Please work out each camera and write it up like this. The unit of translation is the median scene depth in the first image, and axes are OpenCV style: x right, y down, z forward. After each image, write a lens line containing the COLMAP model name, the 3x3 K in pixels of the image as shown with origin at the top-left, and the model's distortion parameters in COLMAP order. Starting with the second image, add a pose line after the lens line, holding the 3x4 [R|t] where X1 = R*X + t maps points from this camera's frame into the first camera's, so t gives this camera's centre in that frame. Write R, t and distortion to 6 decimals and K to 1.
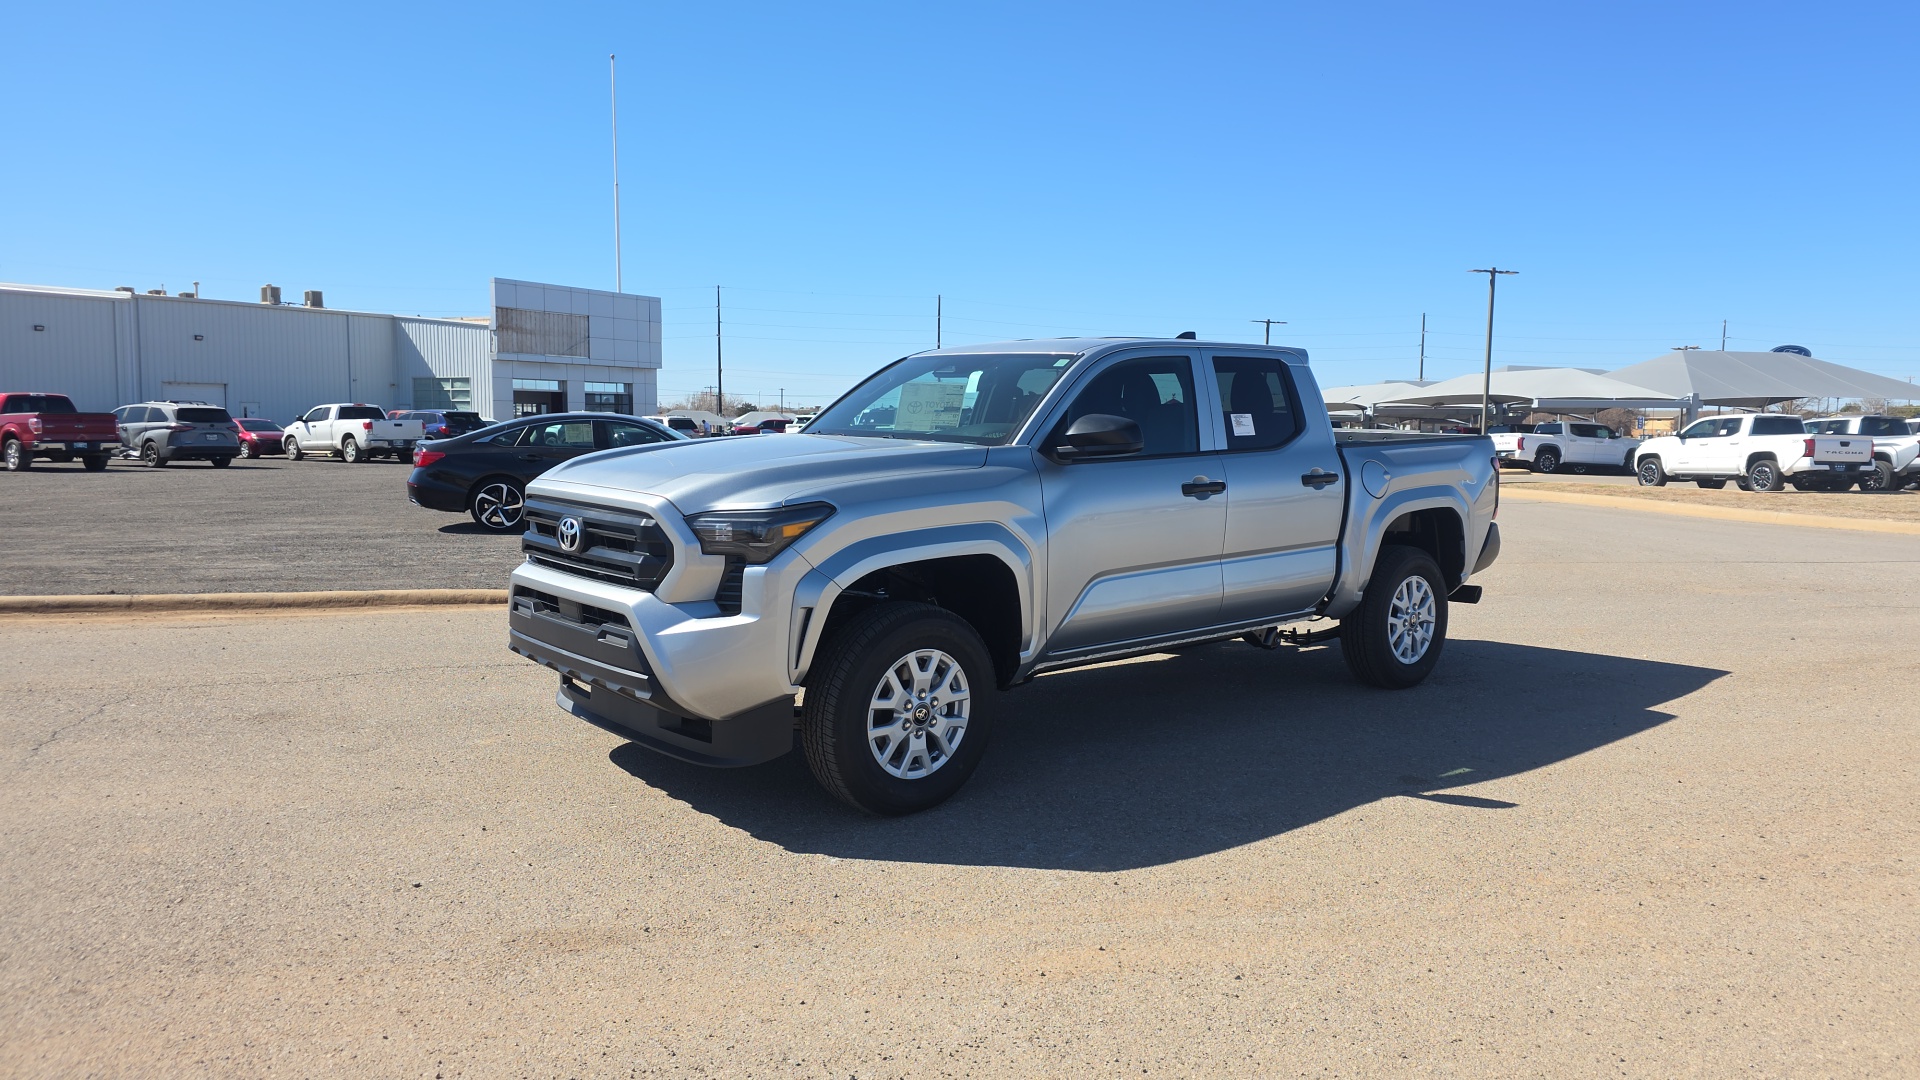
lens RADIAL K [[1288.1, 0, 999.1], [0, 1288.1, 514.9], [0, 0, 1]] dist [0.068835, -0.065468]
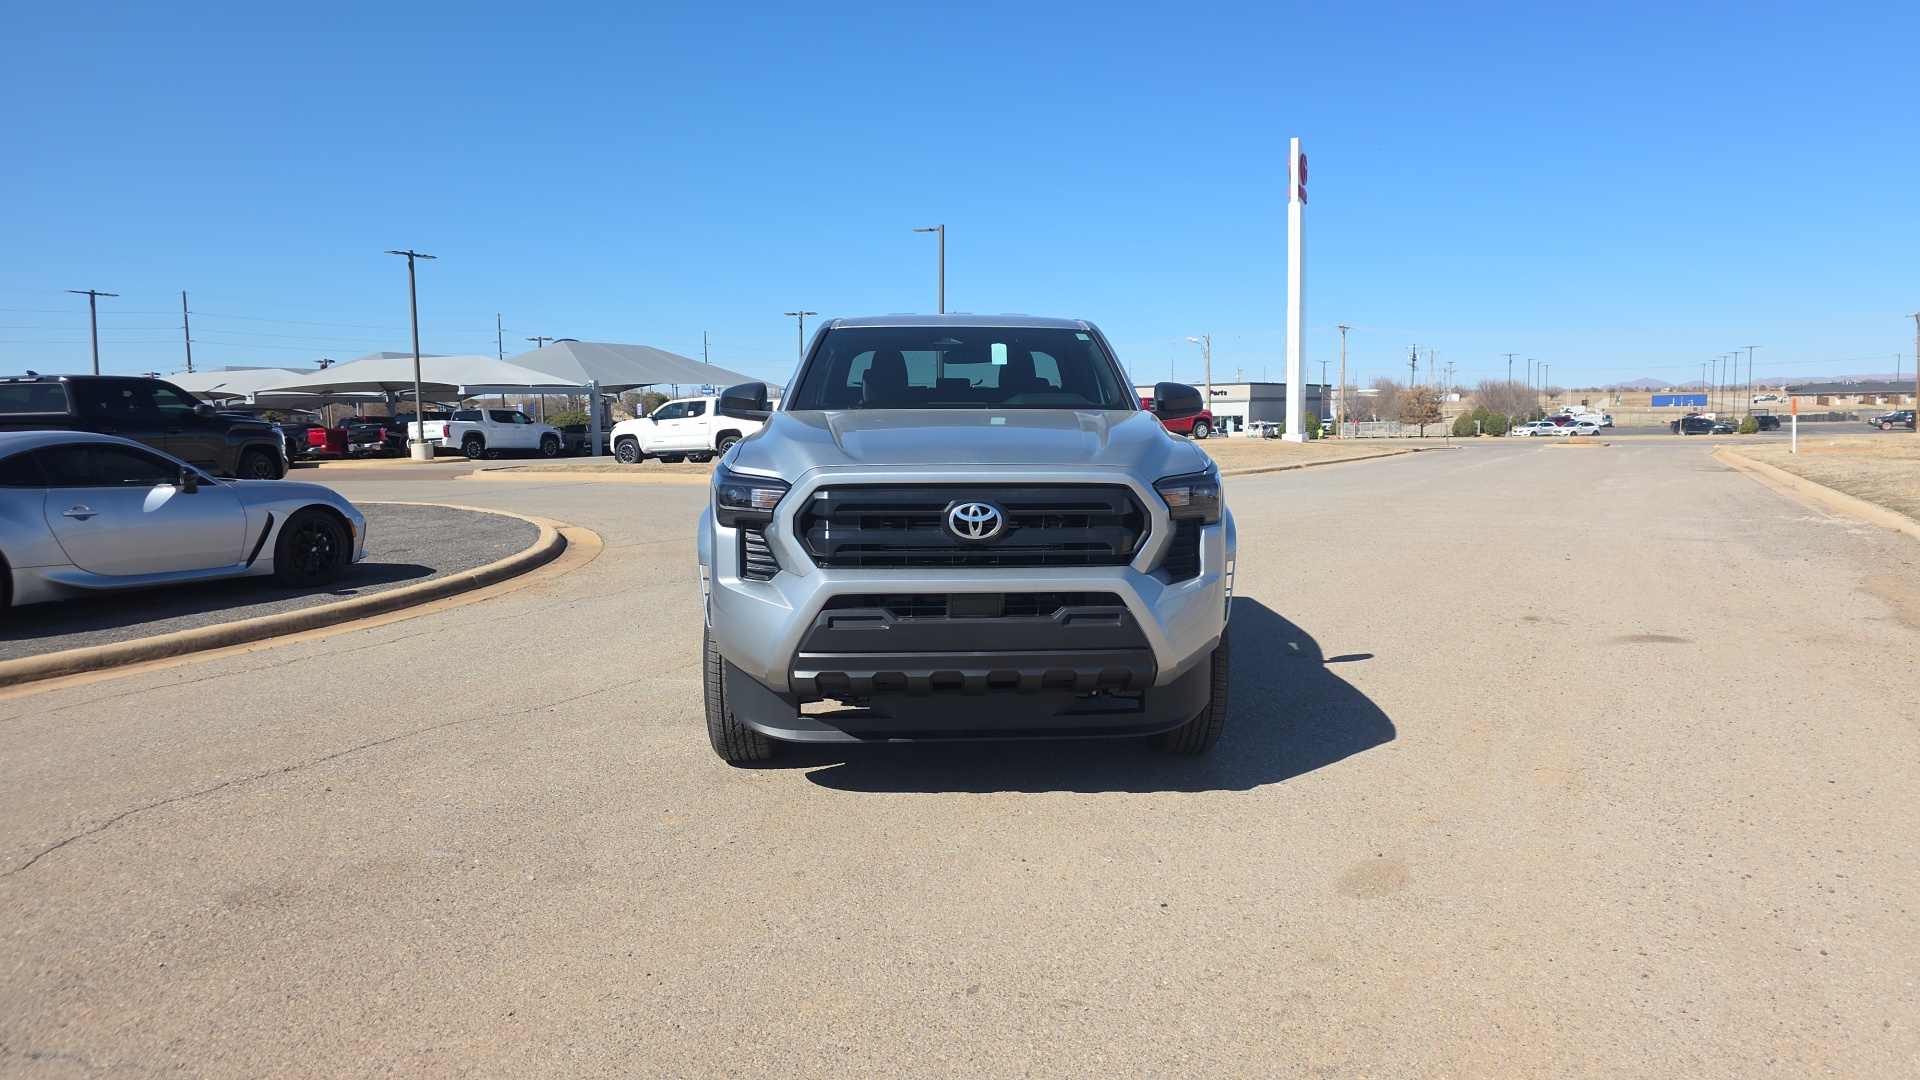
lens RADIAL K [[1288.1, 0, 999.1], [0, 1288.1, 514.9], [0, 0, 1]] dist [0.068835, -0.065468]
pose [[0.632453, -0.084379, 0.769989, -0.109363], [0.078132, 0.995929, 0.044962, -0.002955], [-0.770648, 0.031725, 0.636471, 0.047074]]
